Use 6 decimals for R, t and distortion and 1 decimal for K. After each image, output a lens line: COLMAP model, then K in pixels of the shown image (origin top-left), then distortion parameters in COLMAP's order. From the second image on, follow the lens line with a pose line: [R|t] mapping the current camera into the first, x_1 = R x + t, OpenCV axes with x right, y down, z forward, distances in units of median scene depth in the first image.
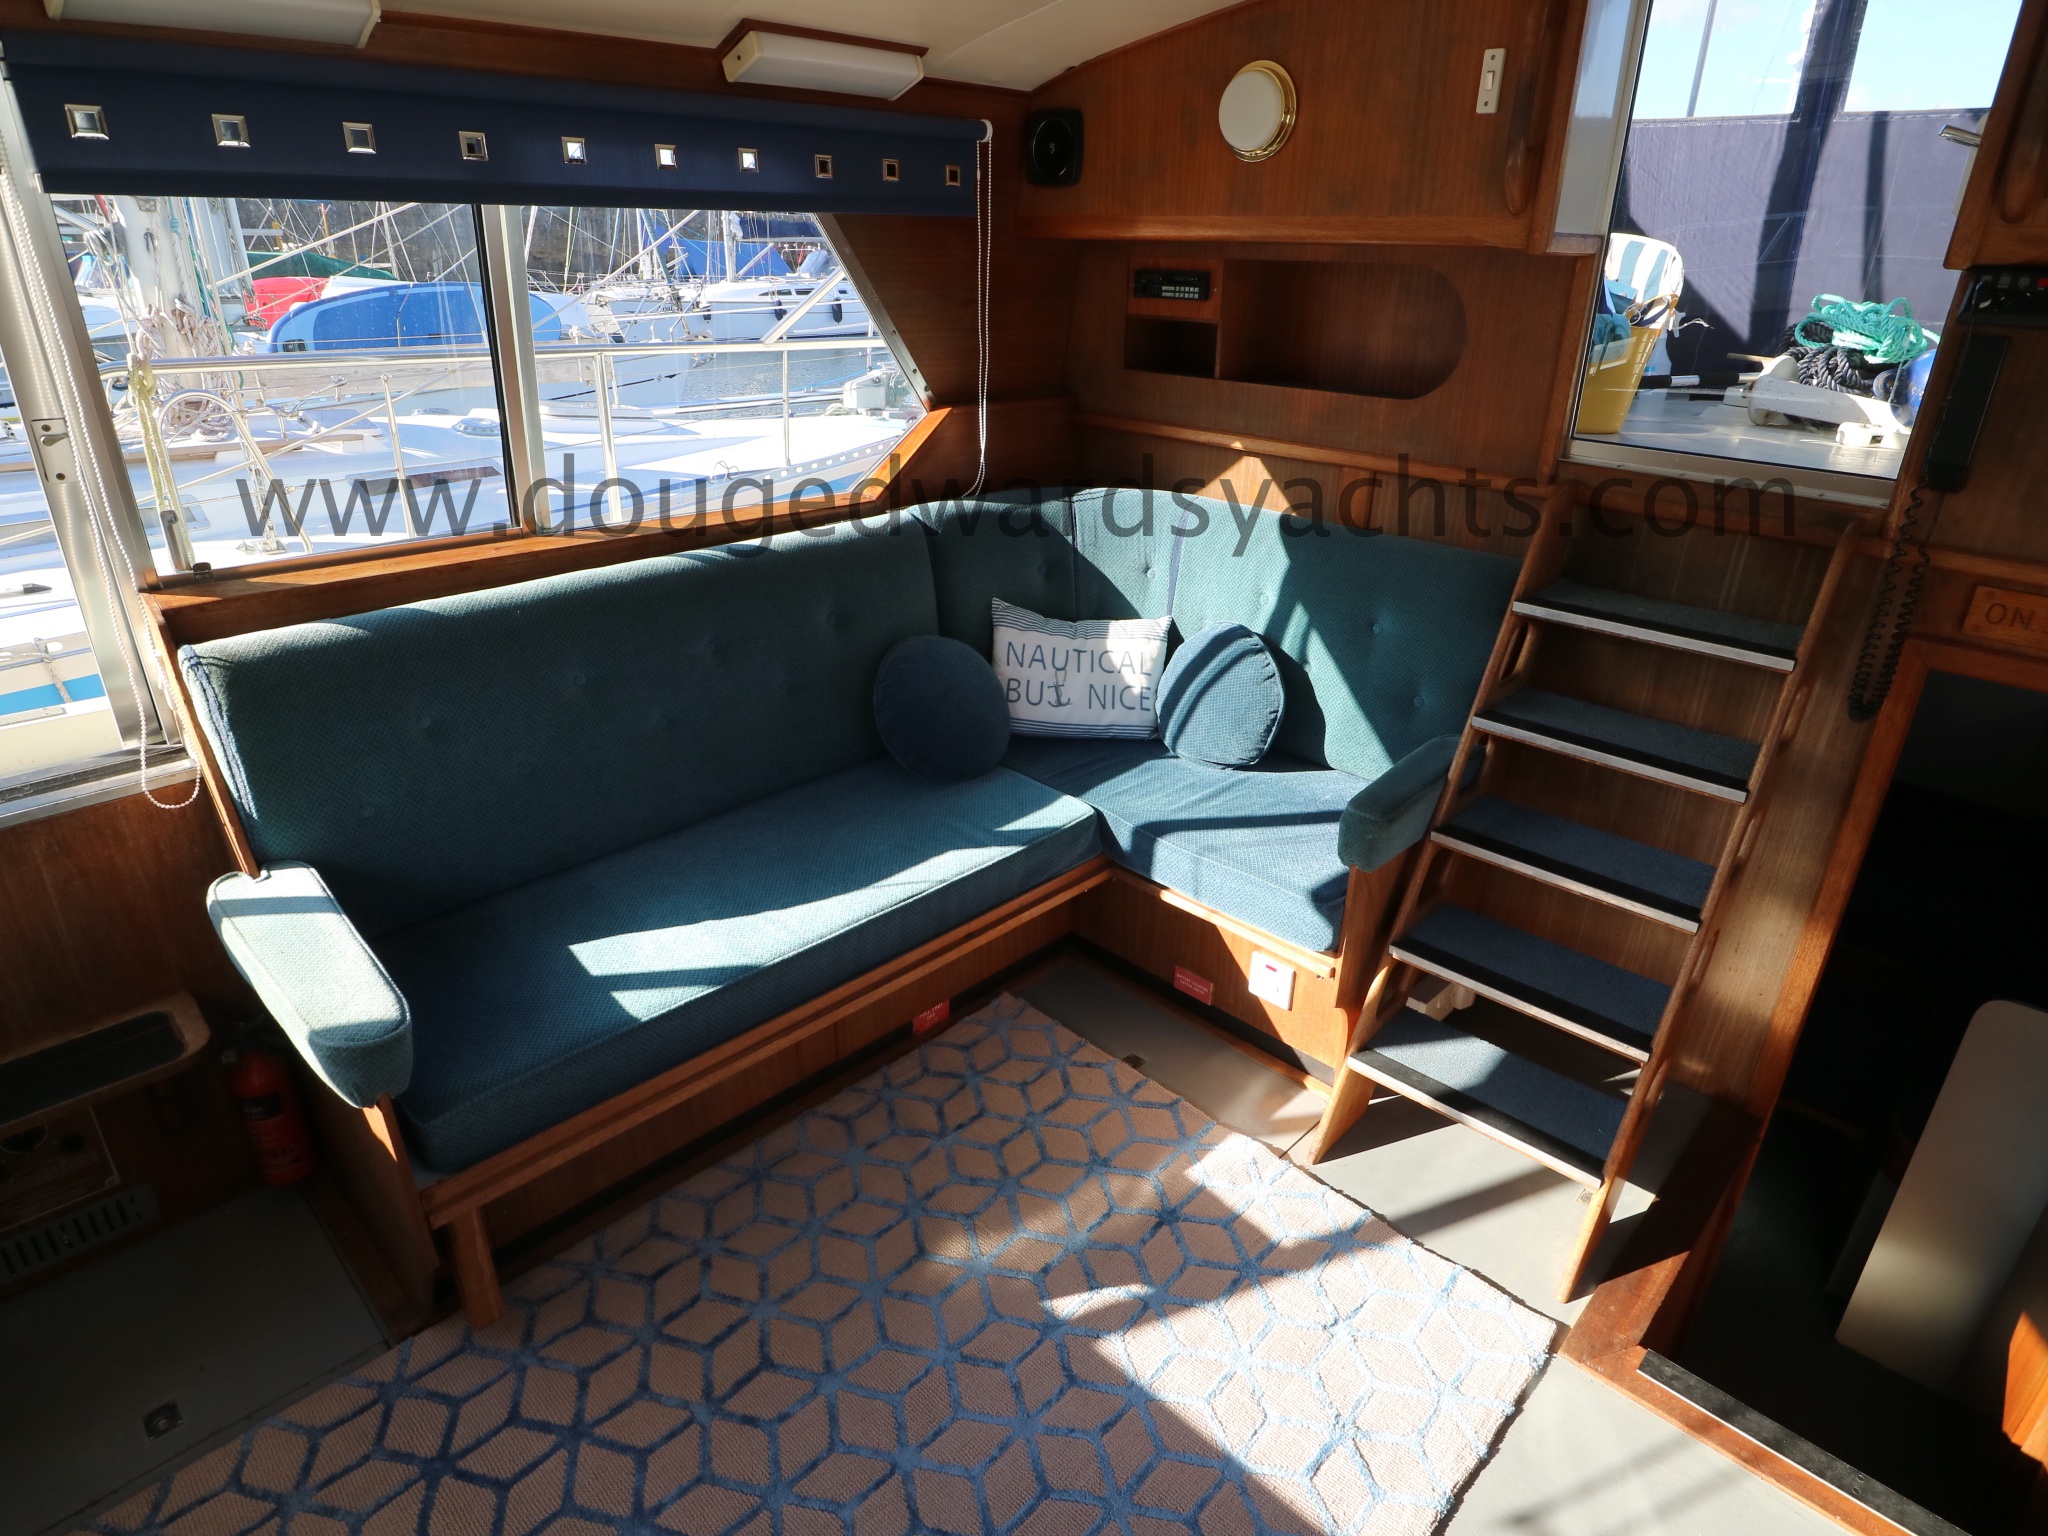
lens RADIAL K [[1156.3, 0, 1035.9], [0, 1156.3, 775.5], [0, 0, 1]] dist [-0.049097, 0.016525]
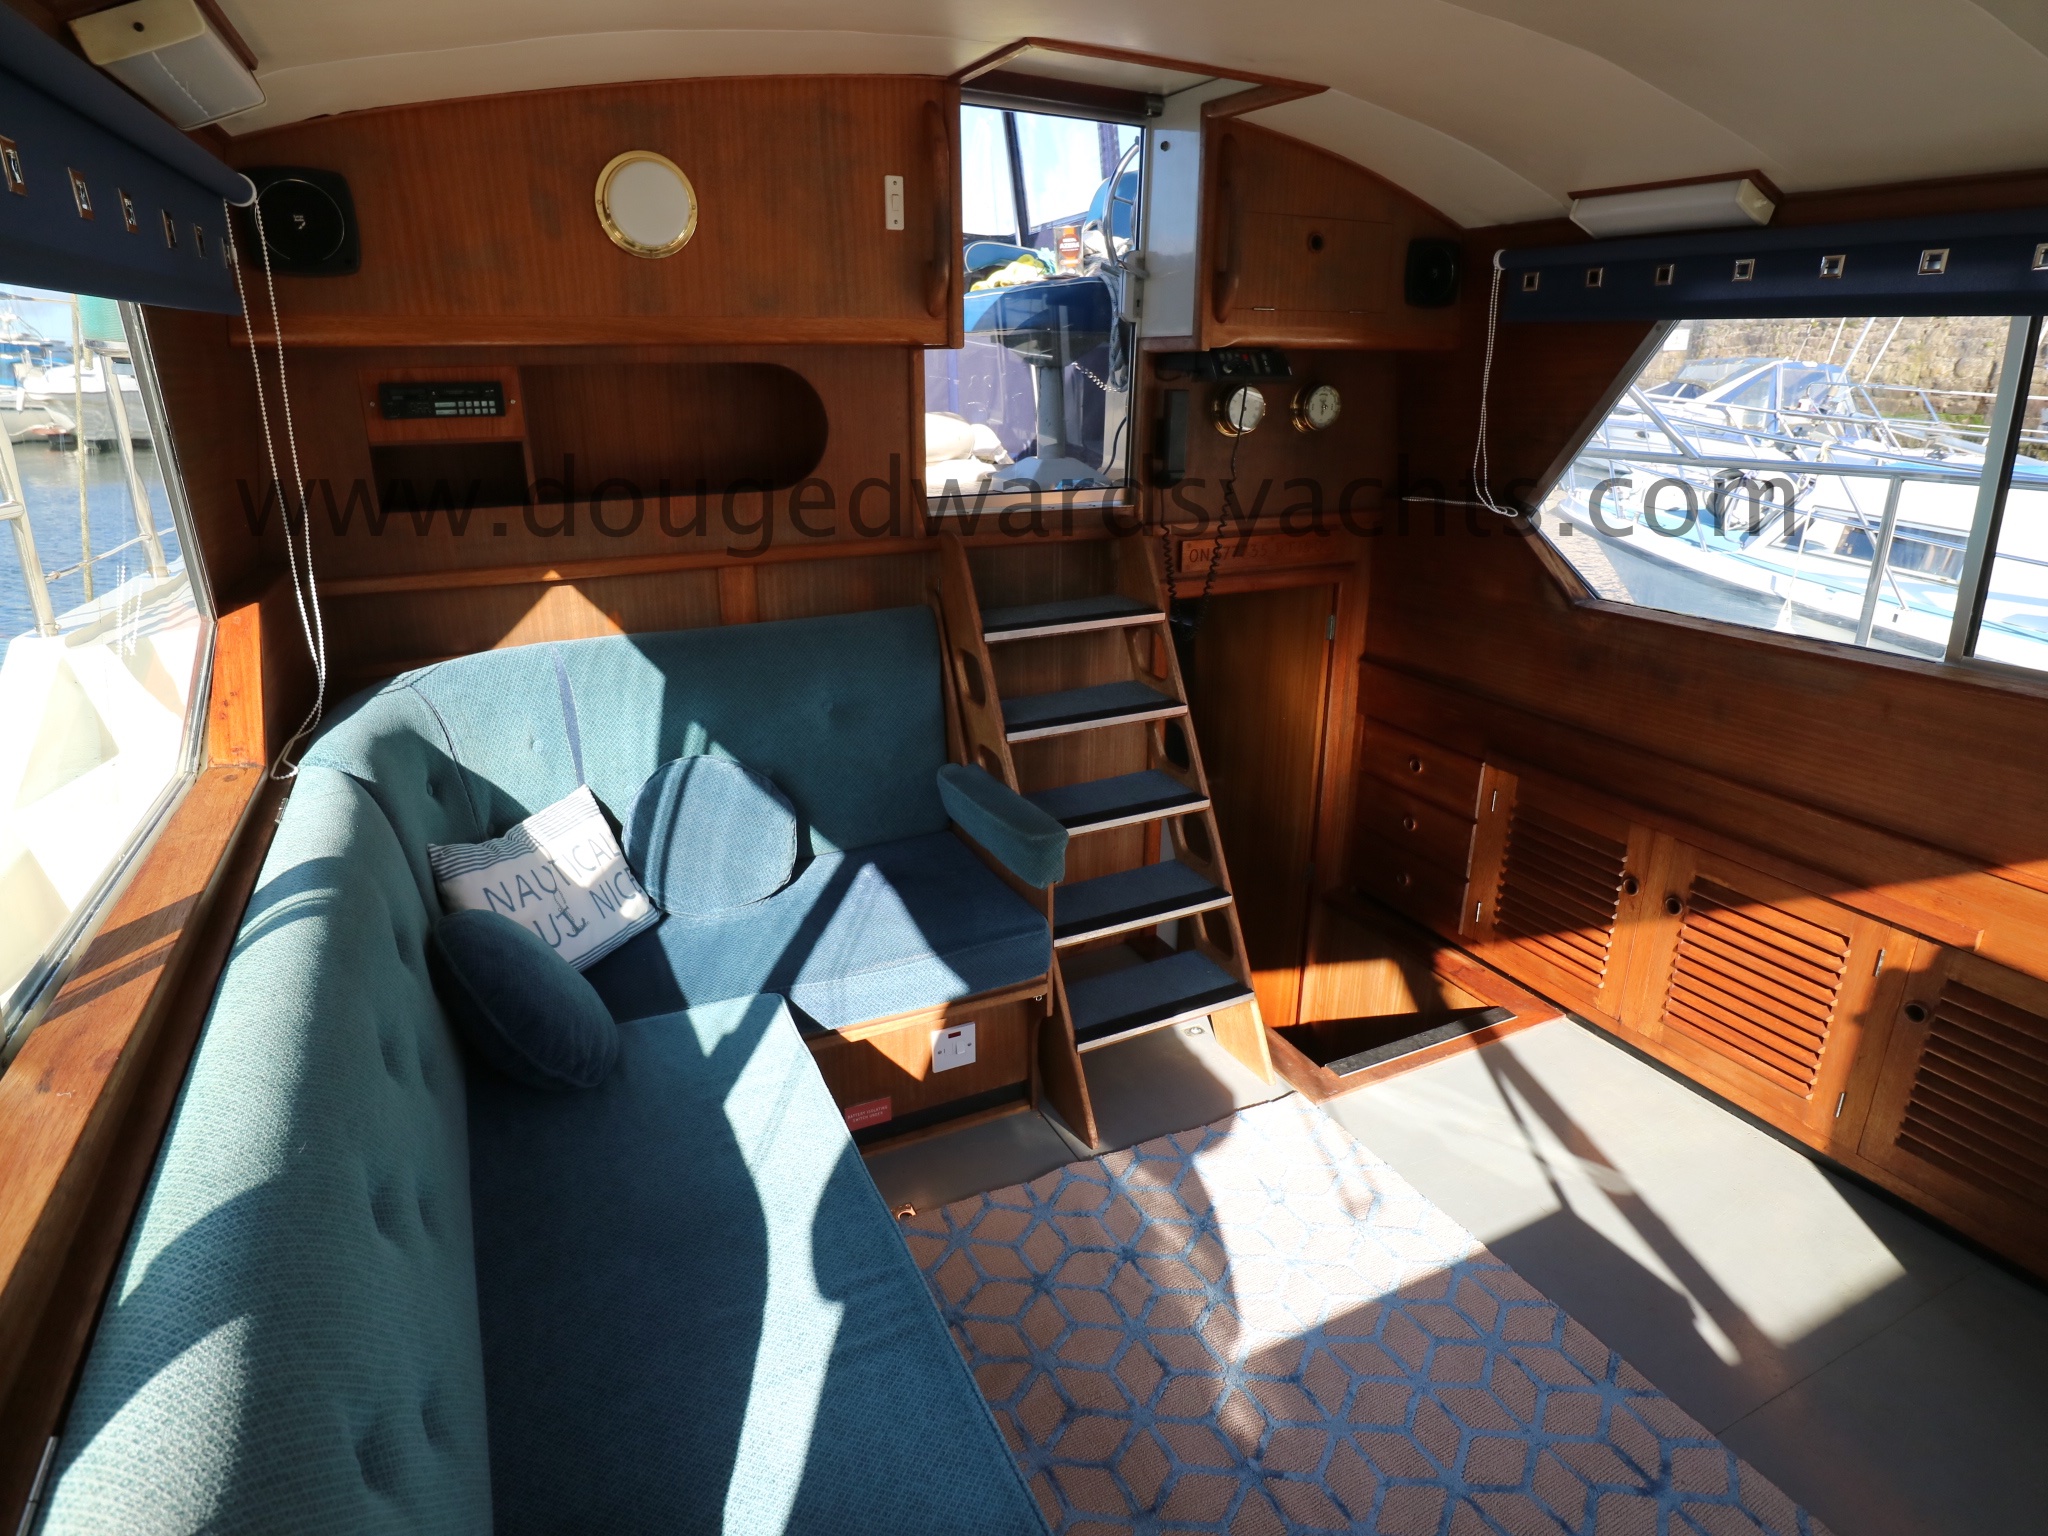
lens RADIAL K [[1156.3, 0, 1030.8], [0, 1156.3, 760.0], [0, 0, 1]] dist [-0.049097, 0.016525]
pose [[0.332625, -0.327166, 0.884490, -0.639007], [0.400010, 0.898290, 0.181841, -0.224697], [-0.854021, 0.293320, 0.429663, 0.469938]]
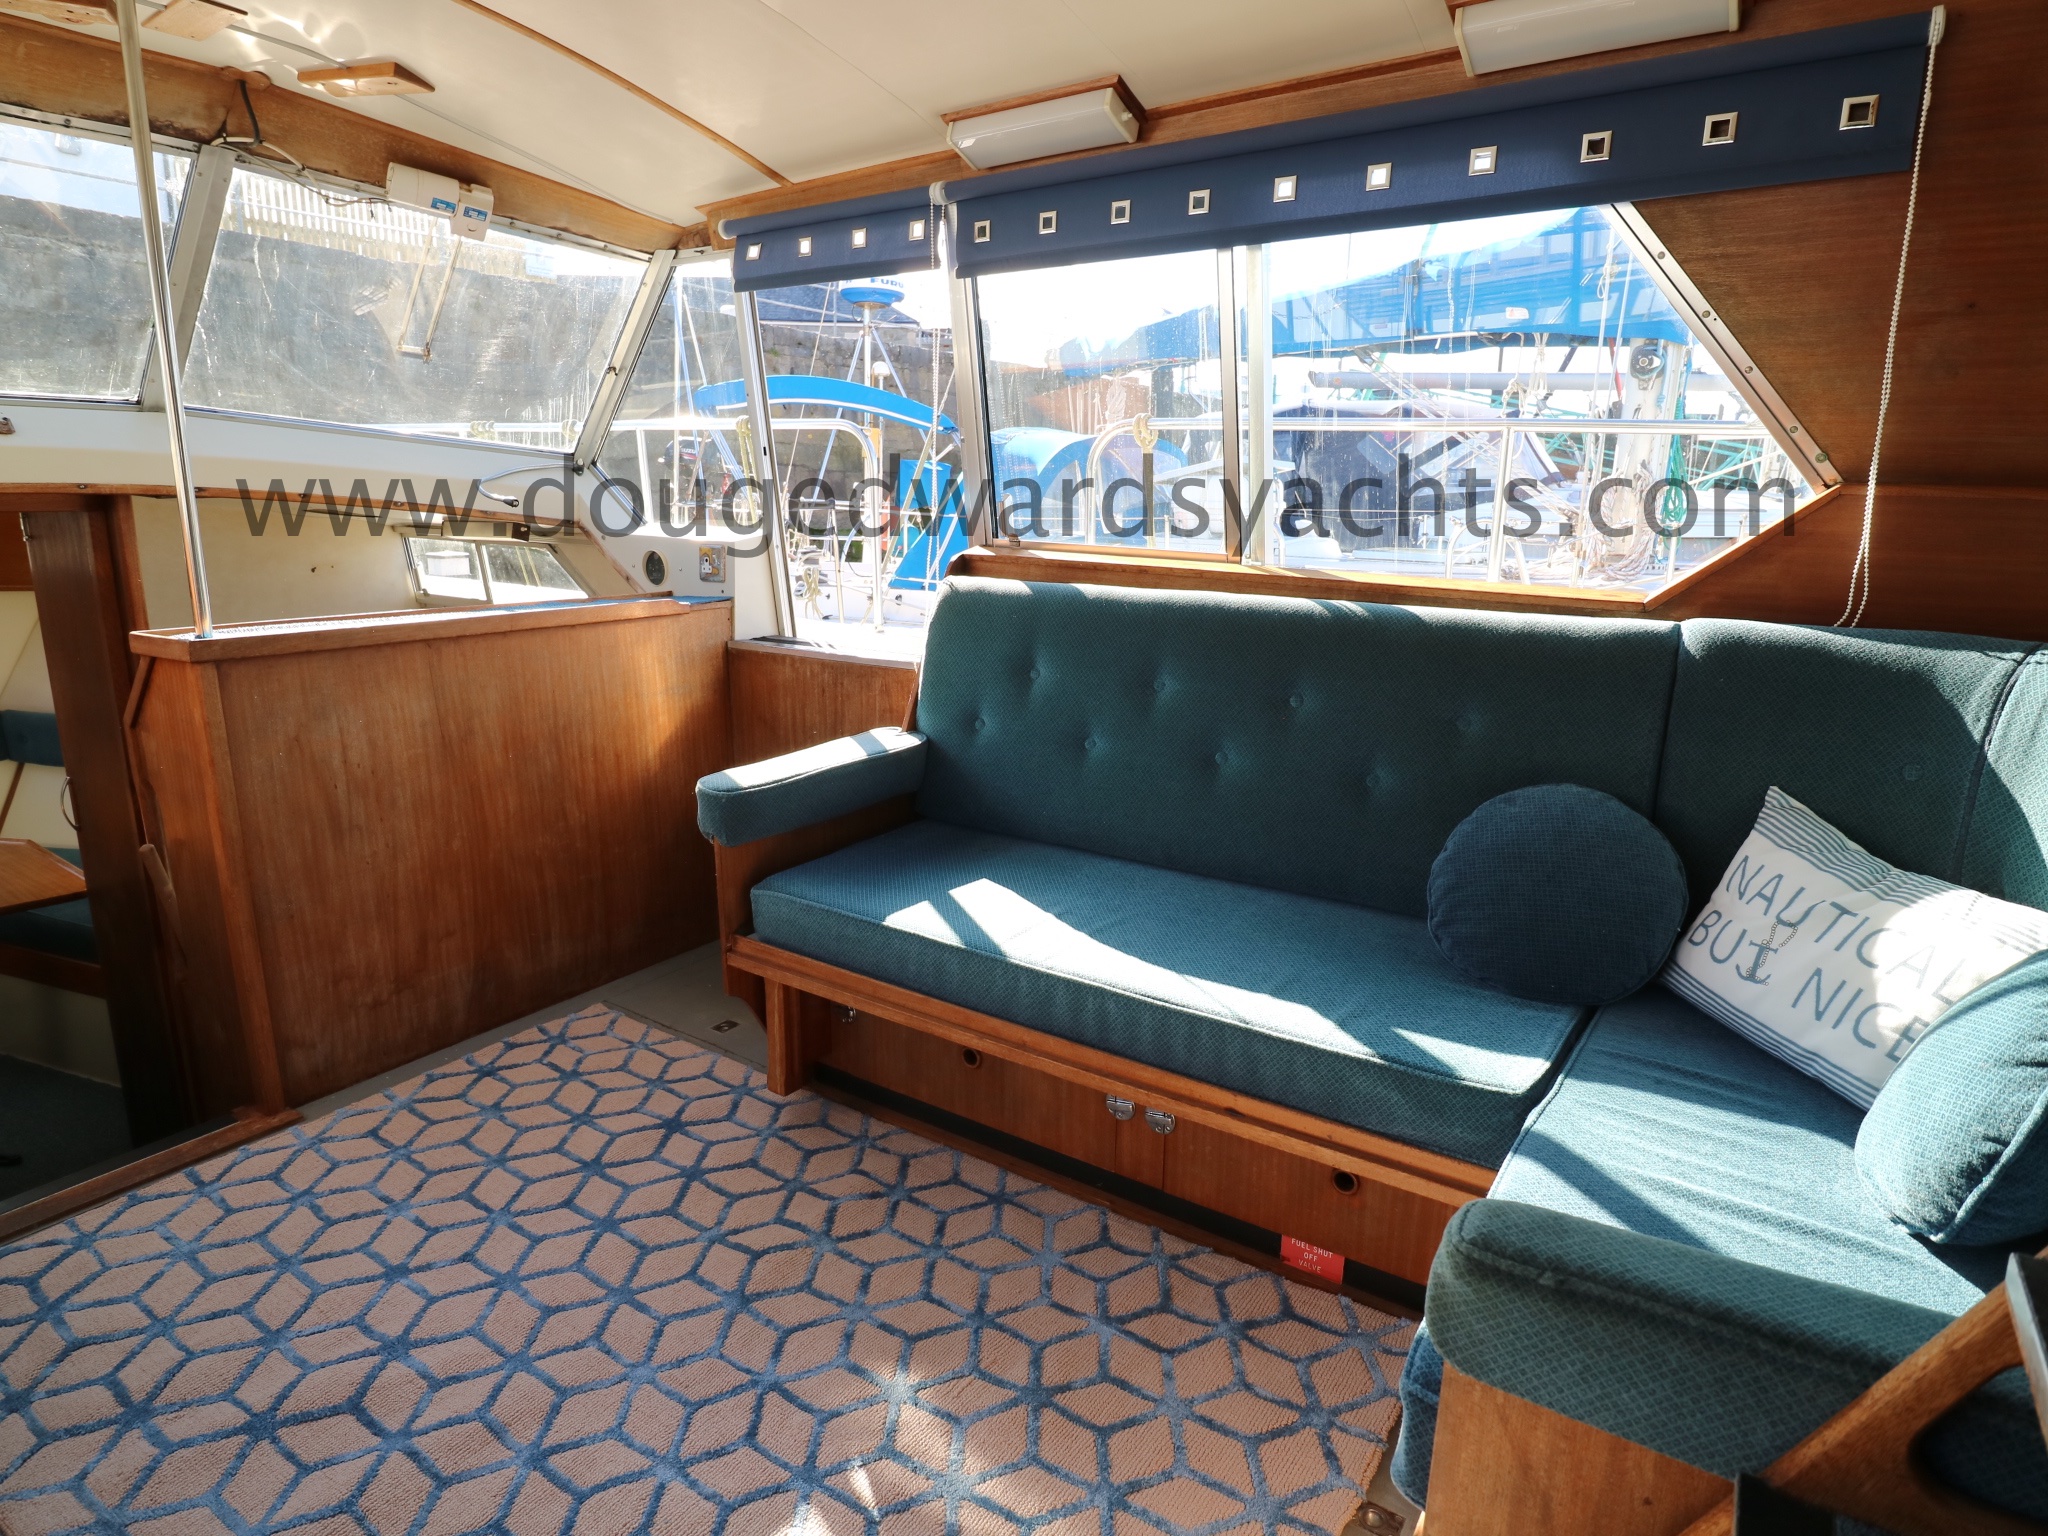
lens RADIAL K [[1156.3, 0, 1032.8], [0, 1156.3, 757.2], [0, 0, 1]] dist [-0.049097, 0.016525]
pose [[0.187130, 0.208544, -0.959944, 0.569343], [-0.421412, 0.899761, 0.113321, -0.090165], [0.887352, 0.383326, 0.256255, 0.628197]]
